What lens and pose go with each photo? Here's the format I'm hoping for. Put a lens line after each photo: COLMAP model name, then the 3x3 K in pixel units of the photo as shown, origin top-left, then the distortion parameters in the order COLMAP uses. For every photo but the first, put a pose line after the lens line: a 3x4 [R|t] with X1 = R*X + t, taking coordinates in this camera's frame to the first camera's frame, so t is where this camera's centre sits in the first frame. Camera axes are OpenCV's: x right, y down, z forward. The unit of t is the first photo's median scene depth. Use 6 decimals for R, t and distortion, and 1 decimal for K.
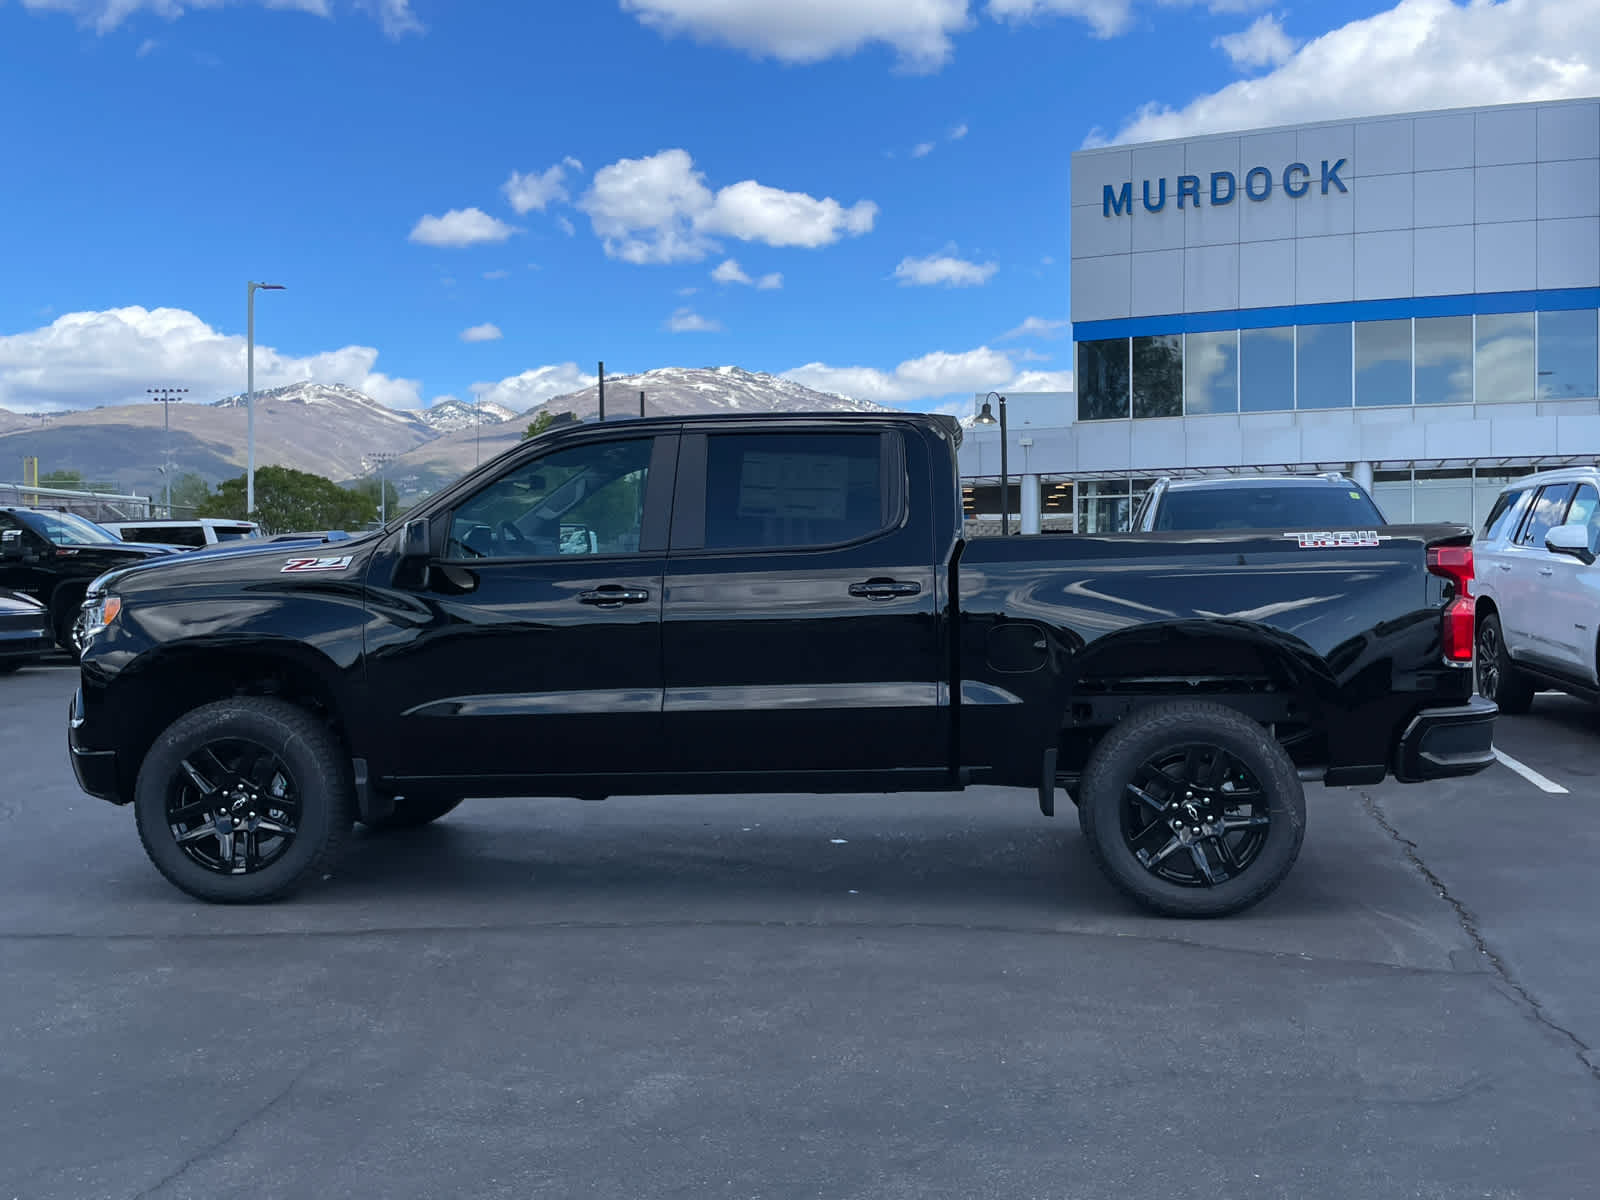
lens RADIAL K [[1692.9, 0, 791.9], [0, 1692.9, 600.7], [0, 0, 1]] dist [0.077619, 0.000000]
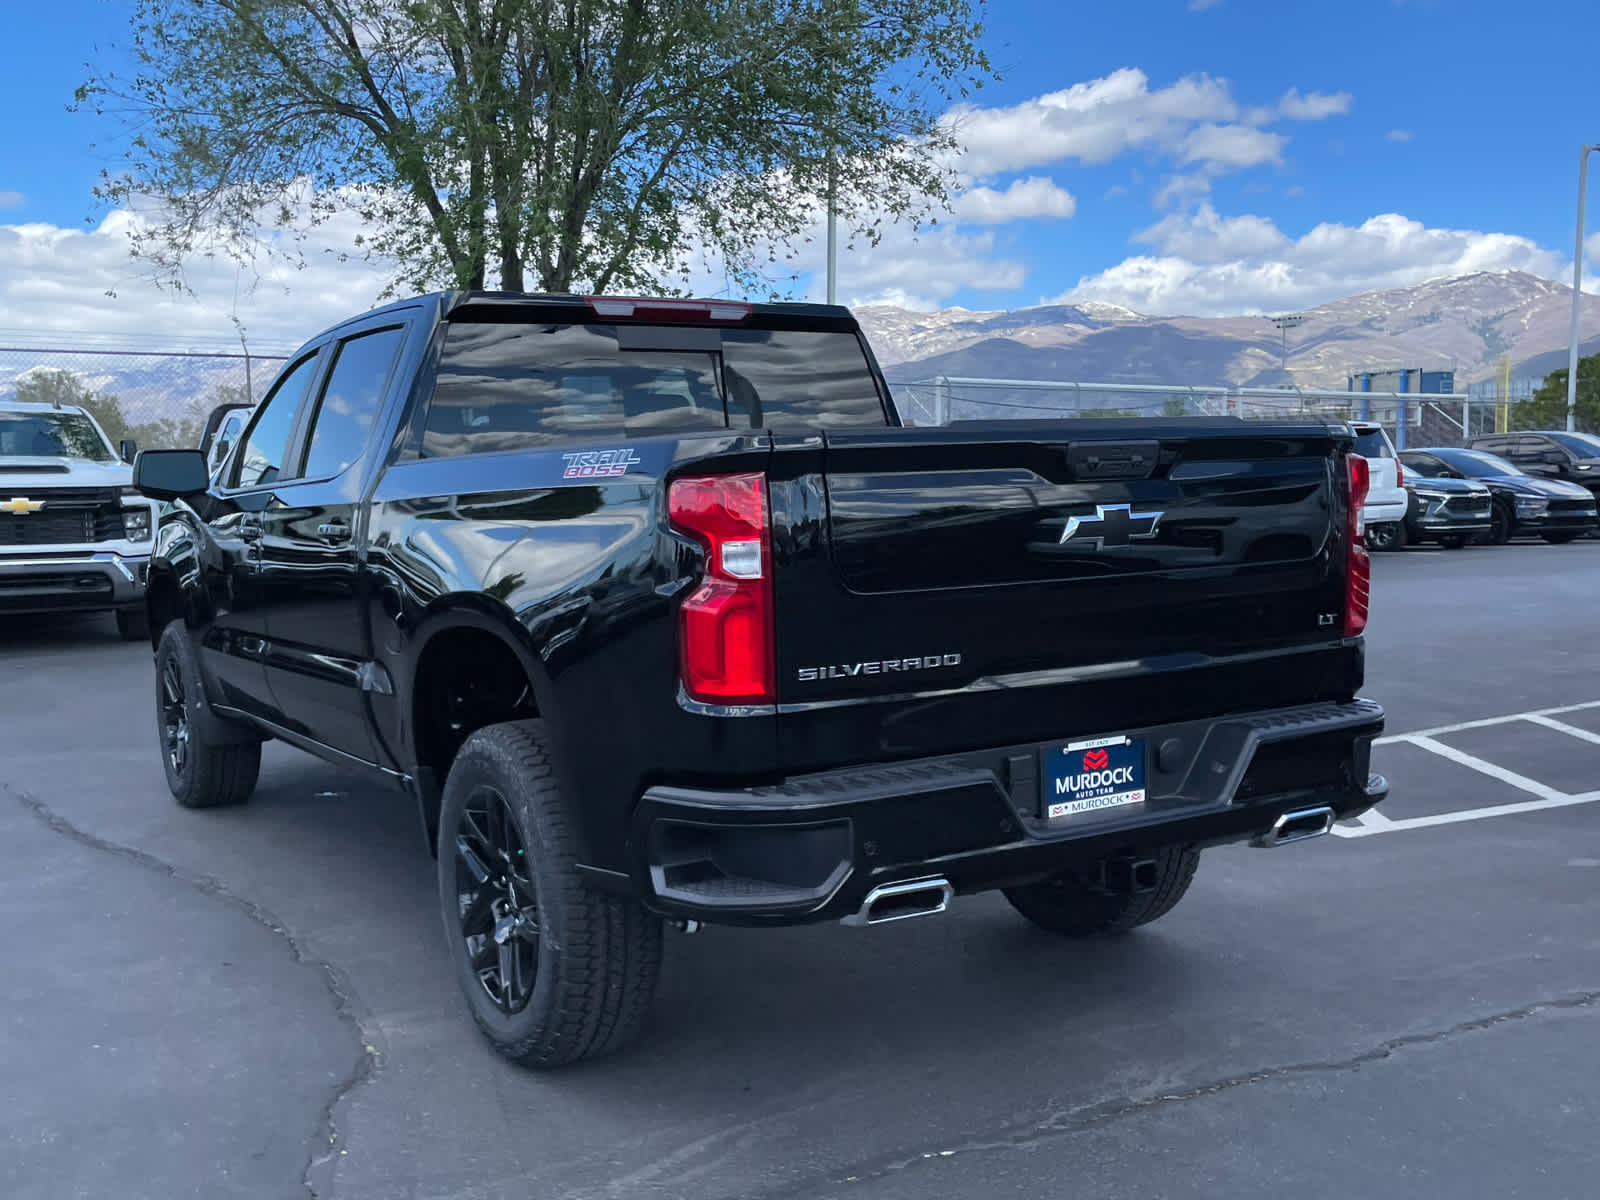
lens RADIAL K [[1657.5, 0, 807.6], [0, 1657.5, 607.0], [0, 0, 1]] dist [0.058417, 0.000000]
pose [[0.589495, 0.060621, -0.805494, 0.053142], [-0.005887, 0.997476, 0.070761, -0.001847], [0.807750, -0.036971, 0.588364, 0.048595]]
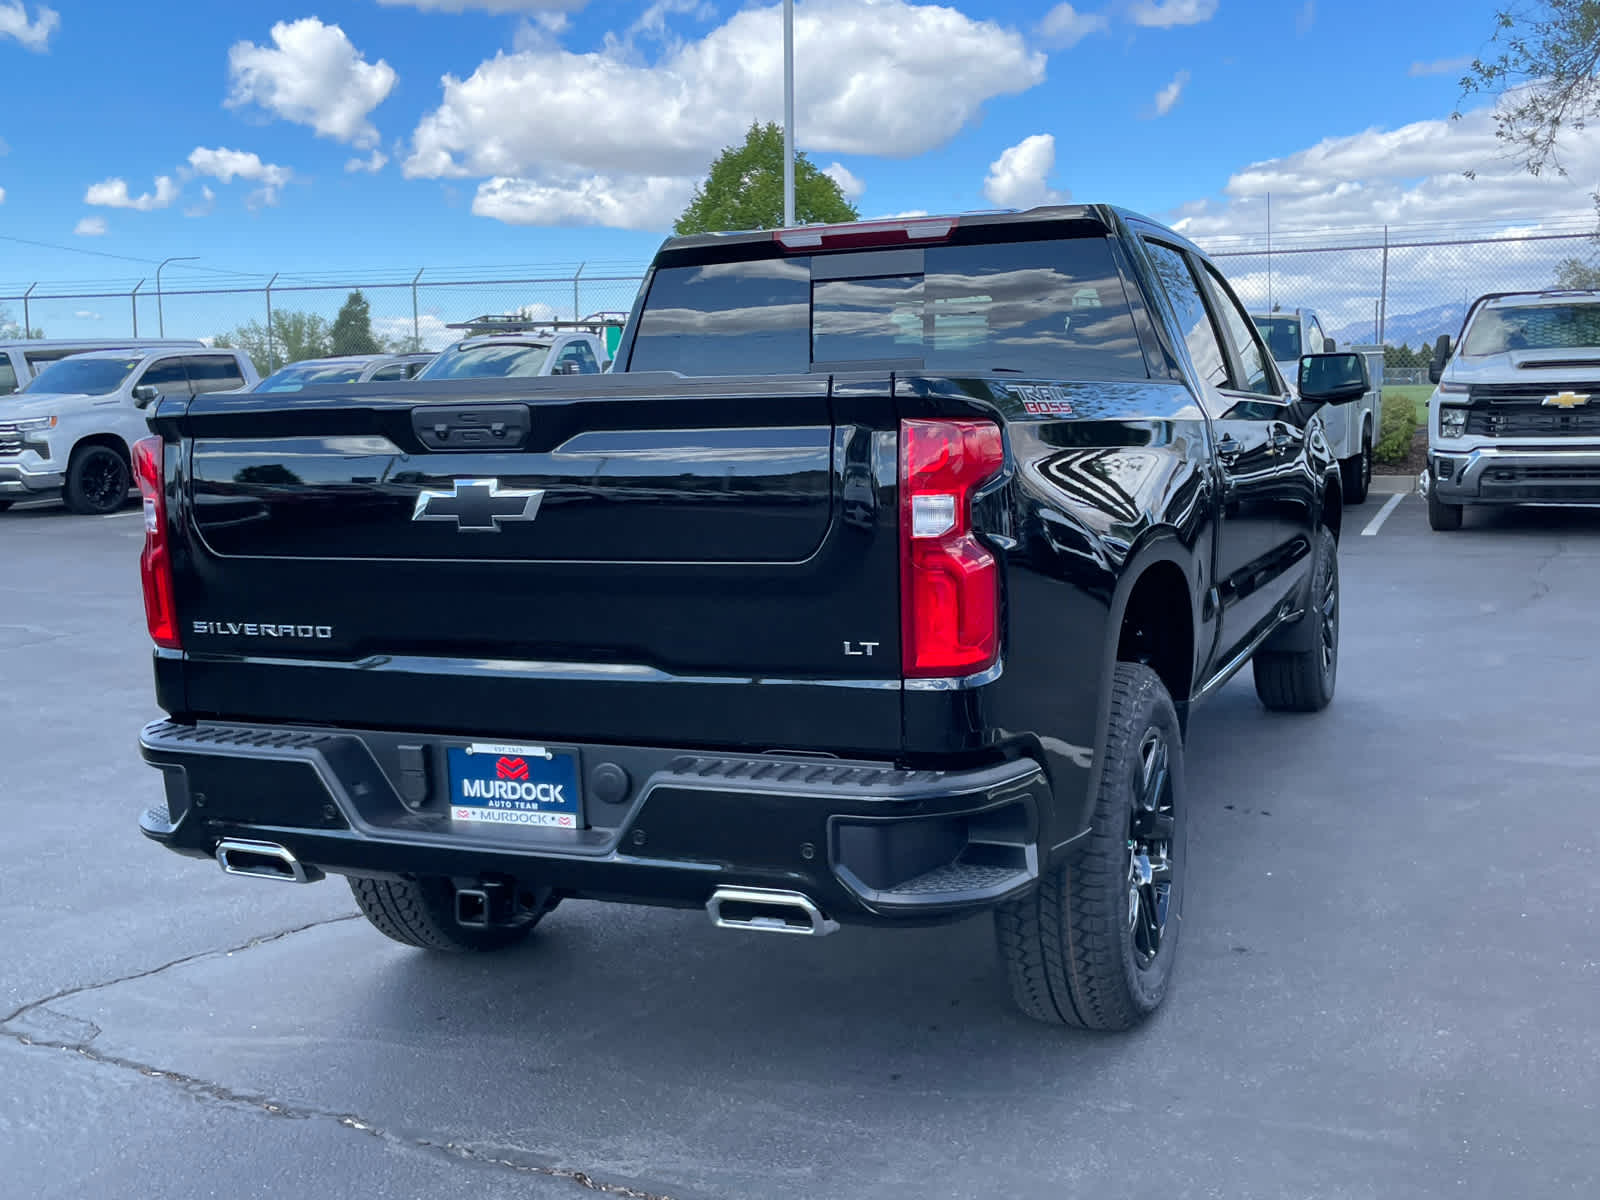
lens RADIAL K [[1657.5, 0, 821.9], [0, 1657.5, 591.8], [0, 0, 1]] dist [0.058417, 0.000000]
pose [[-0.317739, 0.130484, -0.939157, 0.055462], [-0.000101, 0.990481, 0.137649, -0.003765], [0.948178, 0.043831, -0.314702, 0.091395]]
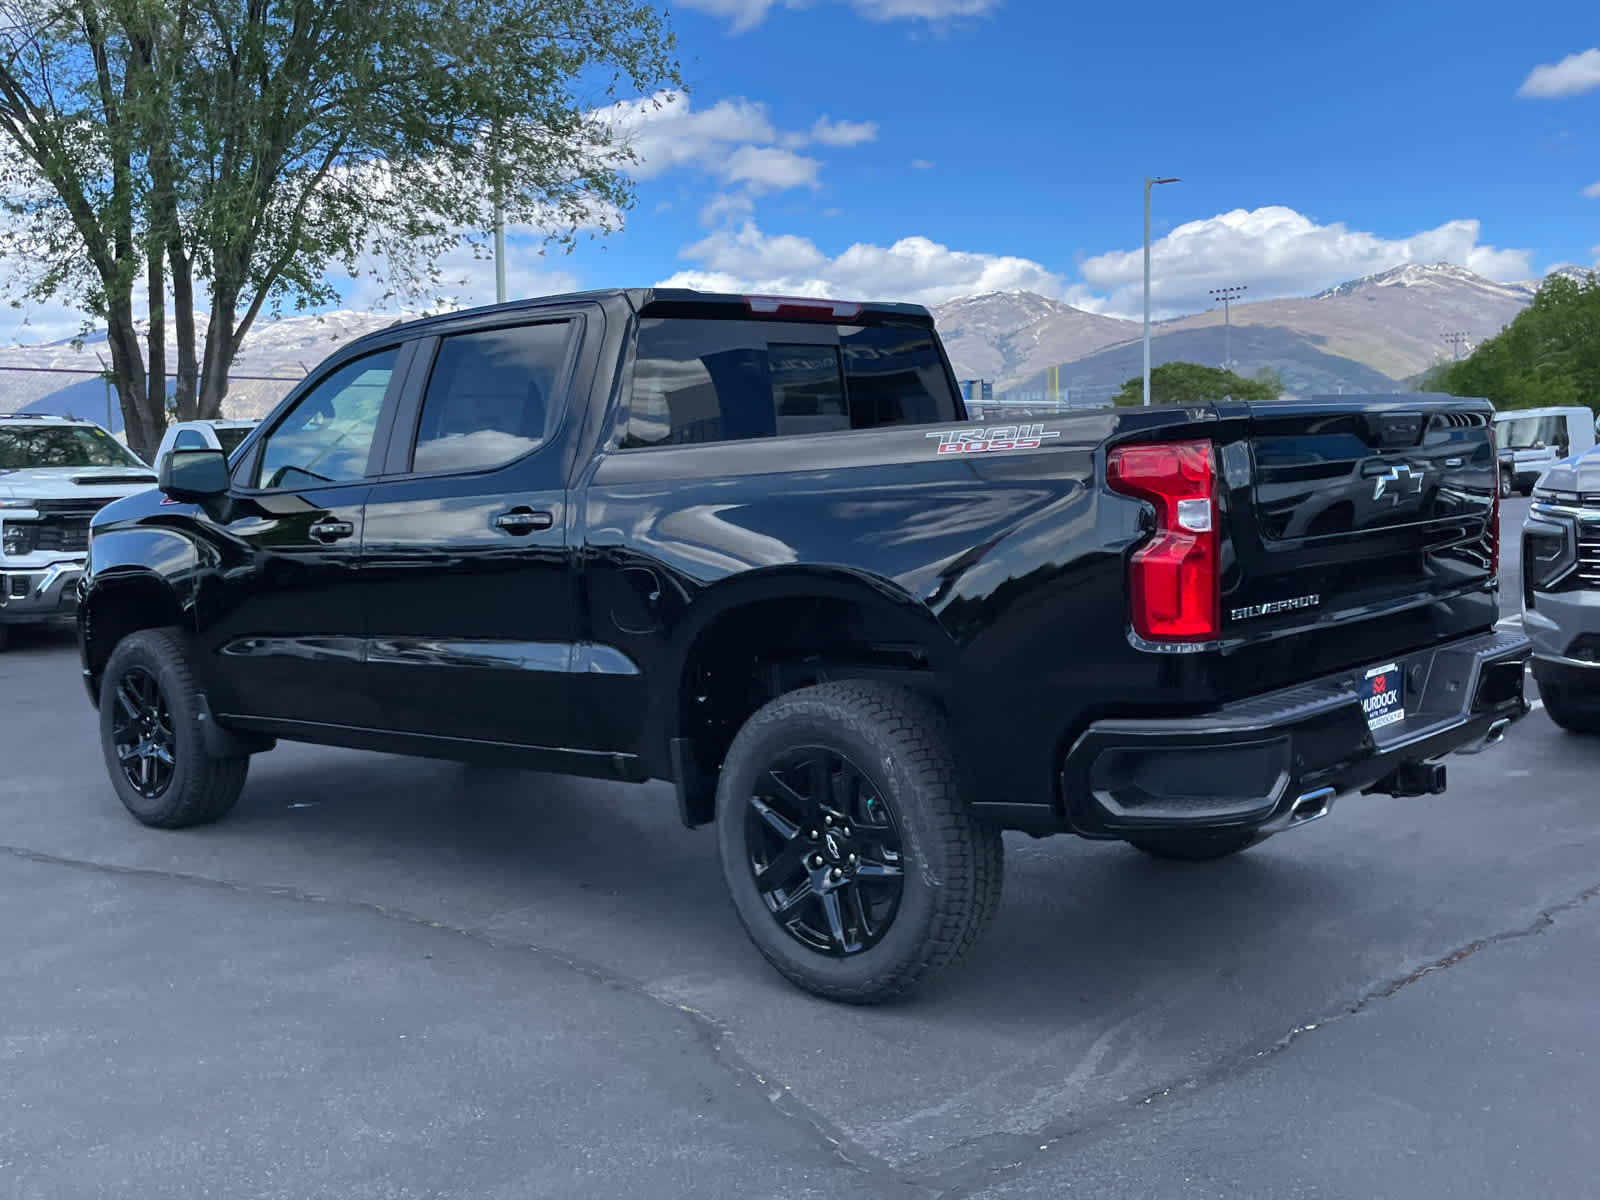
lens RADIAL K [[1657.5, 0, 808.4], [0, 1657.5, 586.5], [0, 0, 1]] dist [0.058417, 0.000000]
pose [[0.785754, 0.019493, -0.618231, 0.042523], [0.016955, 0.998449, 0.053030, -0.001001], [0.618306, -0.052151, 0.784205, 0.031971]]
